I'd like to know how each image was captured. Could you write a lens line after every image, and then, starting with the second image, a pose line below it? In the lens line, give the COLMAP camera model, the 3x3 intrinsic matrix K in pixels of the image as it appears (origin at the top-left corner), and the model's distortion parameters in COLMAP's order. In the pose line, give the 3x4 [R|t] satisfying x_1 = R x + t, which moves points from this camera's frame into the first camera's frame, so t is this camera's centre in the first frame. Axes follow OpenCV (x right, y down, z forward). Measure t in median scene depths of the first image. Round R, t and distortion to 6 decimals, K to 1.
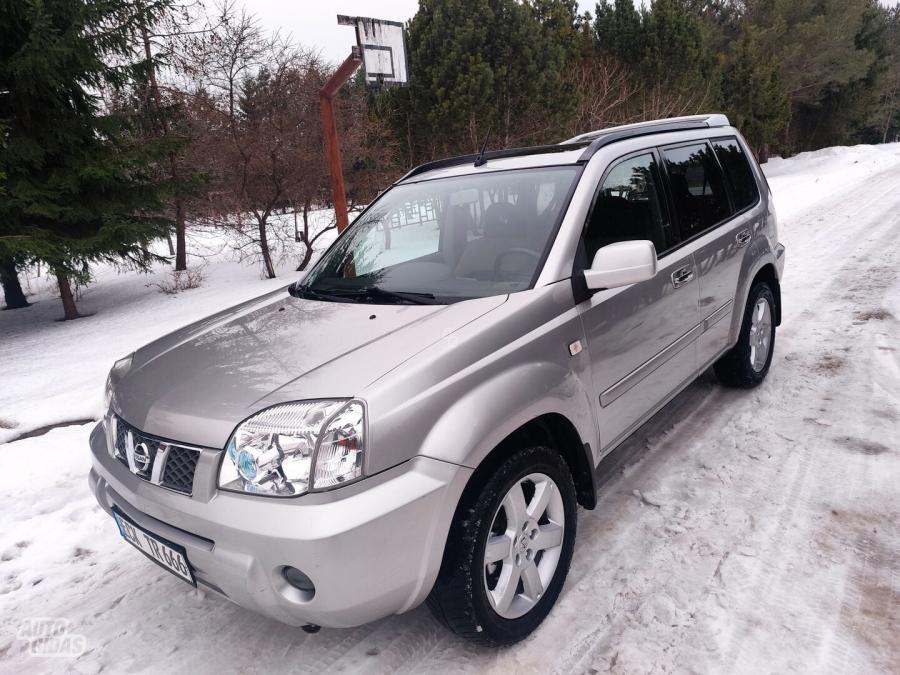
lens RADIAL K [[614.8, 0, 446.4], [0, 614.8, 340.4], [0, 0, 1]] dist [0.038341, -0.038265]
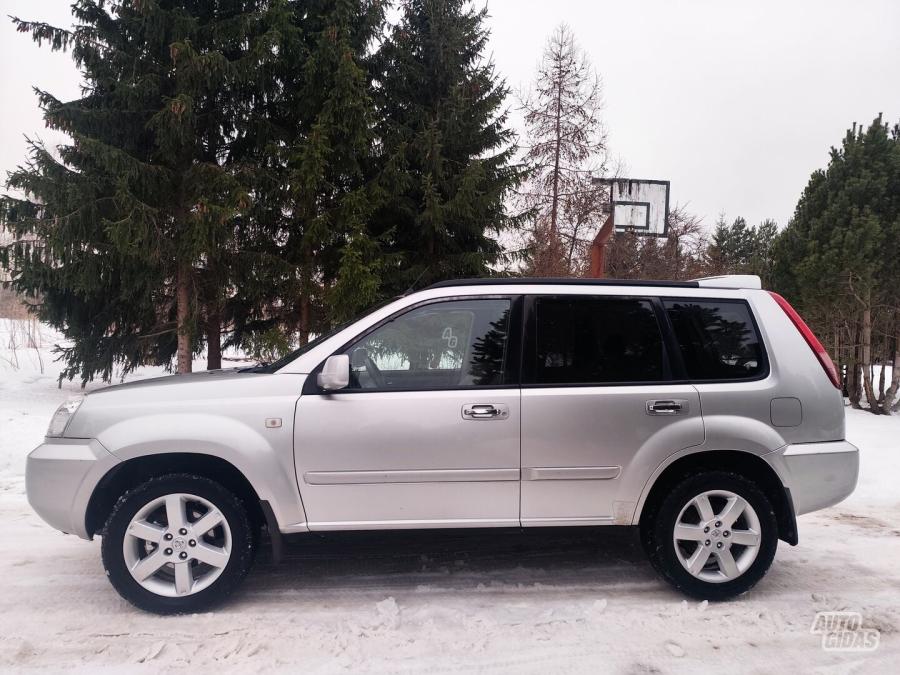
lens RADIAL K [[614.8, 0, 448.9], [0, 614.8, 340.7], [0, 0, 1]] dist [0.038341, -0.038265]
pose [[0.734812, 0.139364, -0.663799, 1.095639], [-0.279689, 0.953843, -0.109352, -0.094995], [0.617920, 0.266010, 0.739874, 0.172956]]
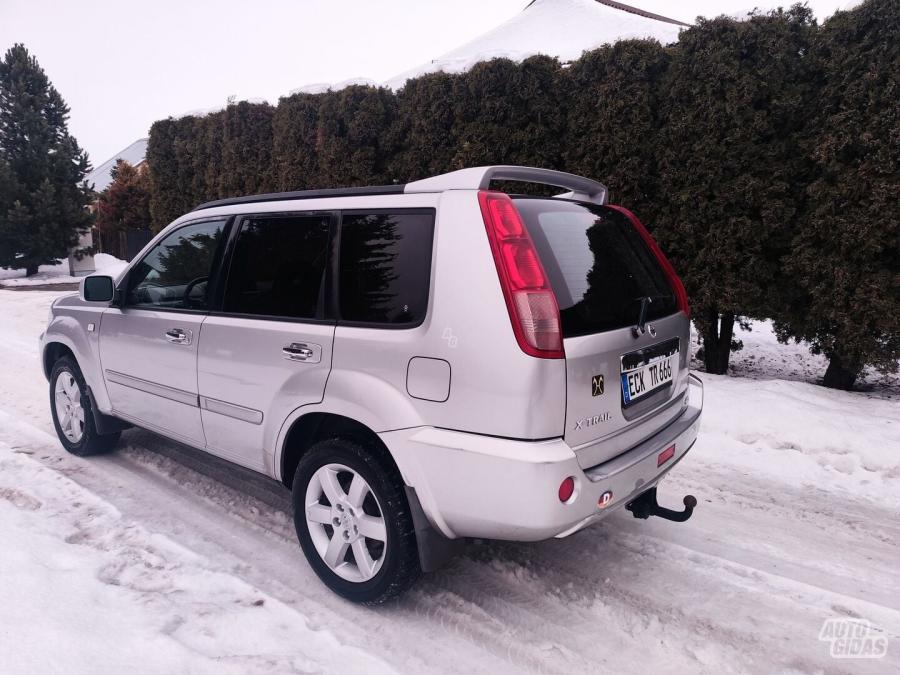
lens RADIAL K [[614.8, 0, 449.8], [0, 614.8, 338.5], [0, 0, 1]] dist [0.038341, -0.038265]
pose [[0.039003, 0.271001, -0.961789, 1.548066], [-0.273520, 0.928655, 0.250573, -0.535648], [0.961075, 0.253295, 0.110344, 1.444050]]
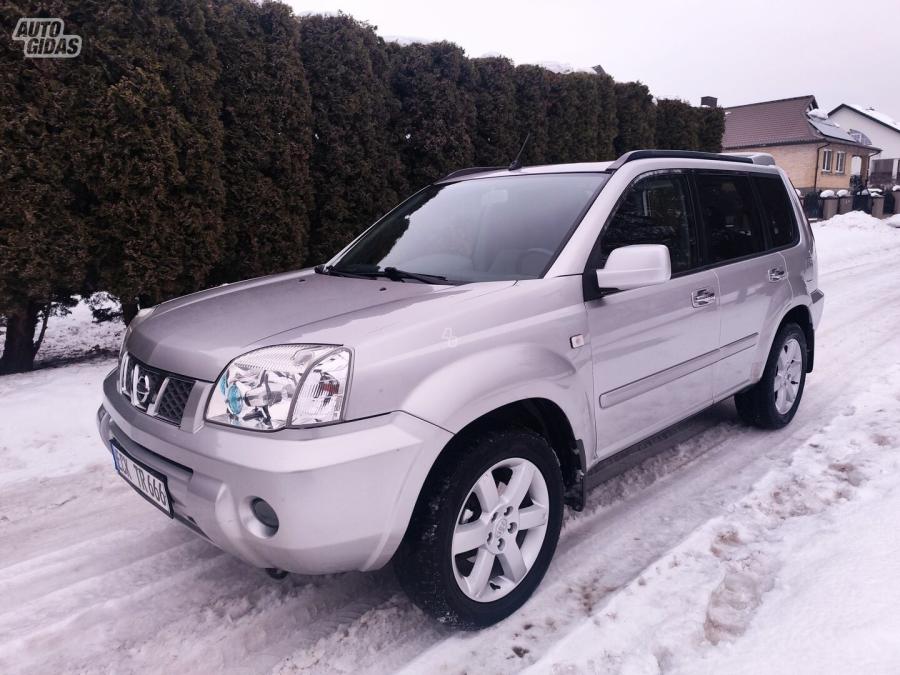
lens RADIAL K [[614.8, 0, 450.5], [0, 614.8, 334.8], [0, 0, 1]] dist [0.038341, -0.038265]
pose [[0.991071, 0.114666, -0.068046, 0.058563], [-0.118976, 0.990891, -0.063077, 0.073398], [0.060193, 0.070610, 0.995686, -0.008619]]
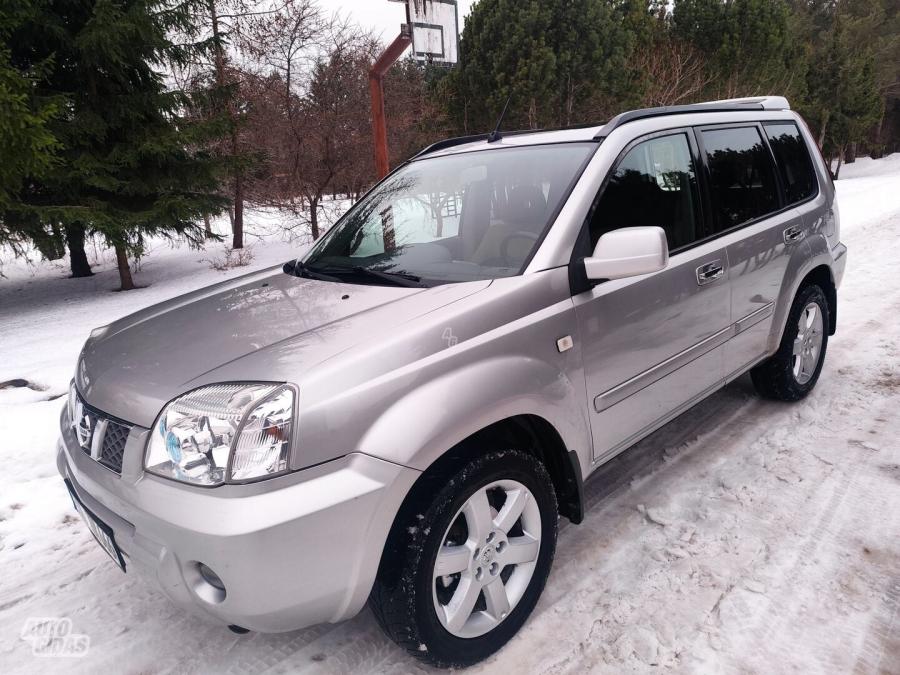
lens RADIAL K [[614.8, 0, 444.3], [0, 614.8, 341.2], [0, 0, 1]] dist [0.038341, -0.038265]
pose [[0.993667, 0.059976, -0.095025, 0.098883], [-0.058419, 0.998110, 0.019086, 0.001568], [0.095990, -0.013414, 0.995292, 0.077663]]
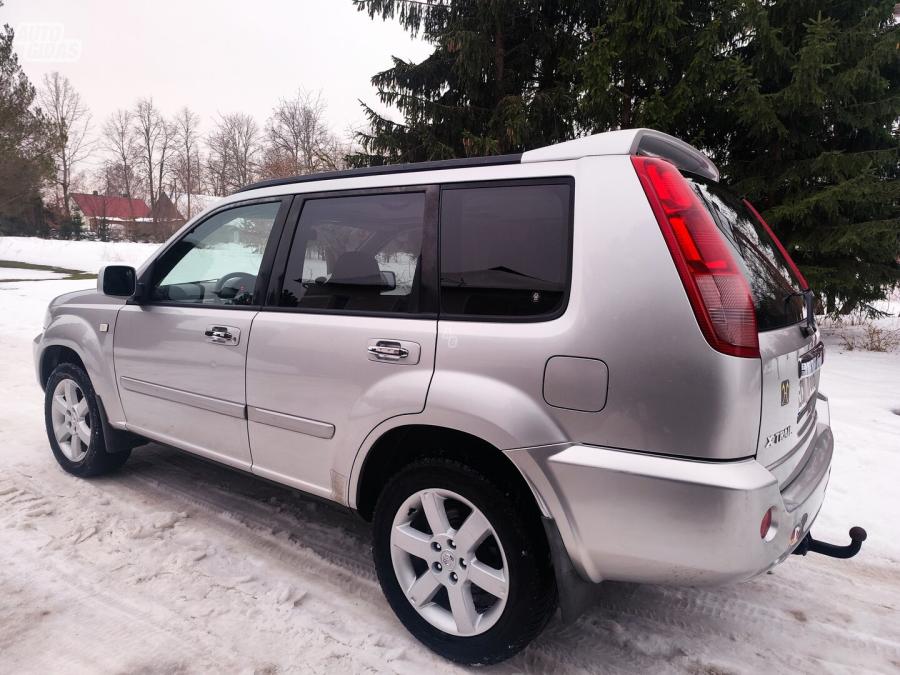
lens RADIAL K [[614.8, 0, 451.5], [0, 614.8, 334.9], [0, 0, 1]] dist [0.038341, -0.038265]
pose [[0.082524, 0.235916, -0.968263, 1.394586], [-0.294276, 0.934023, 0.202492, -0.418644], [0.952151, 0.268226, 0.146503, 1.287224]]
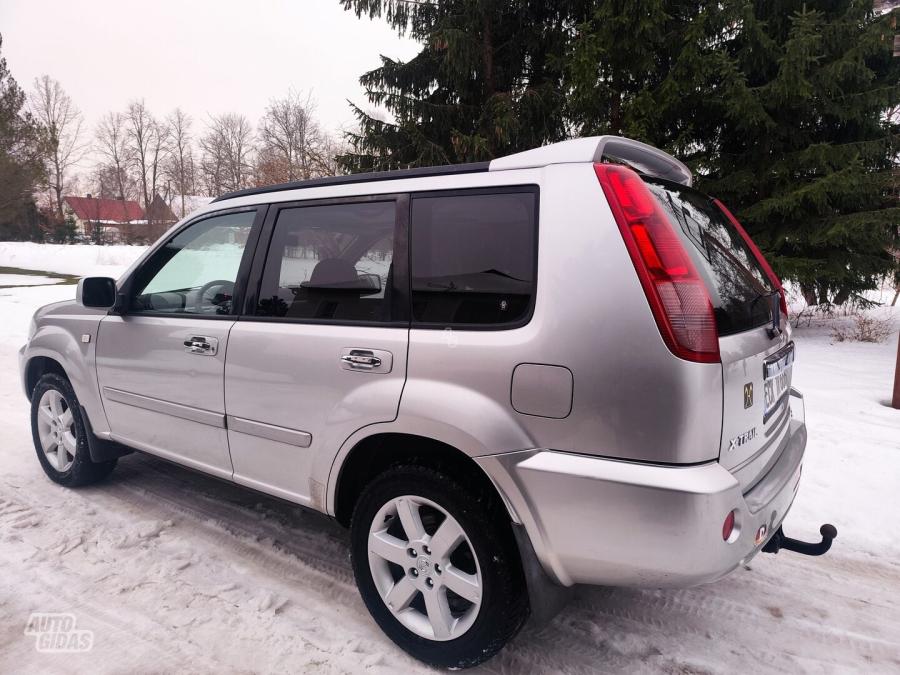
lens RADIAL K [[614.8, 0, 453.1], [0, 614.8, 335.0], [0, 0, 1]] dist [0.038341, -0.038265]
pose [[0.091604, 0.240205, -0.966390, 1.400430], [-0.276710, 0.938390, 0.207016, -0.442943], [0.956577, 0.248446, 0.152427, 1.314918]]
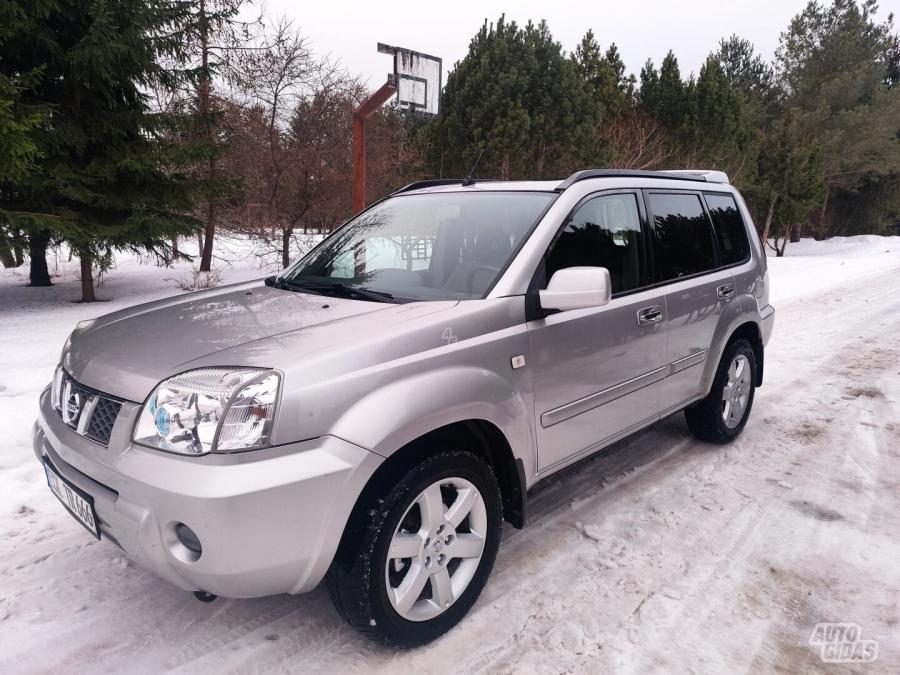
lens RADIAL K [[614.8, 0, 449.7], [0, 614.8, 338.7], [0, 0, 1]] dist [0.038341, -0.038265]
pose [[0.991200, 0.128737, -0.030812, 0.101931], [-0.130454, 0.989489, -0.062396, 0.042818], [0.022456, 0.065867, 0.997576, -0.011484]]
